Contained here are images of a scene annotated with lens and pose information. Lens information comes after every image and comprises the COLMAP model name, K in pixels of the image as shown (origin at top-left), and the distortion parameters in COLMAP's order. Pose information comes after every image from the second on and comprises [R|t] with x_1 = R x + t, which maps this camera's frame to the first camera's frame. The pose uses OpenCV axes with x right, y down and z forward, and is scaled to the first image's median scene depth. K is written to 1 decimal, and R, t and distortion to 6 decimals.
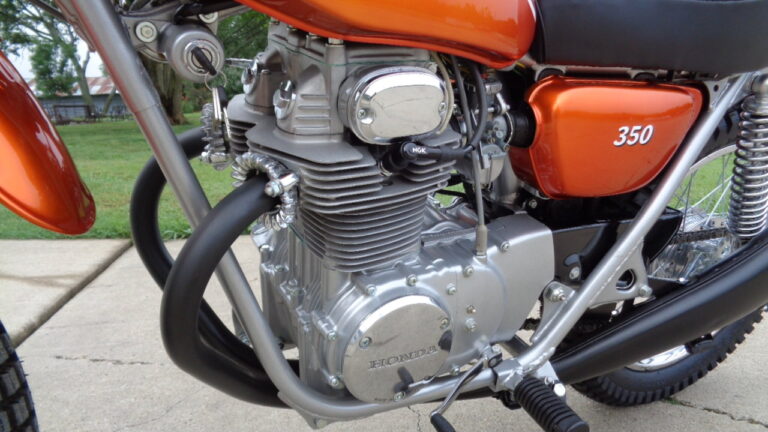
lens RADIAL K [[583.3, 0, 384.5], [0, 583.3, 225.5], [0, 0, 1]] dist [-0.009184, 0.008286]
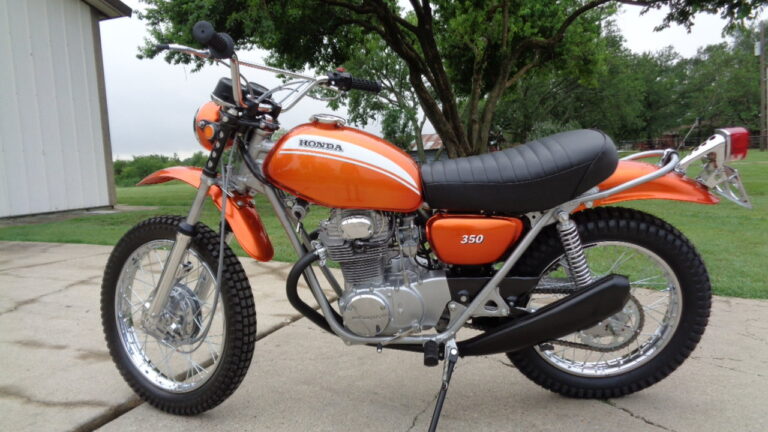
lens RADIAL K [[583.3, 0, 384.5], [0, 583.3, 225.5], [0, 0, 1]] dist [-0.009184, 0.008286]
pose [[0.858328, 0.044573, -0.511162, 0.803707], [-0.085591, 0.994699, -0.056985, -0.028637], [0.505913, 0.092662, 0.857593, -0.719043]]
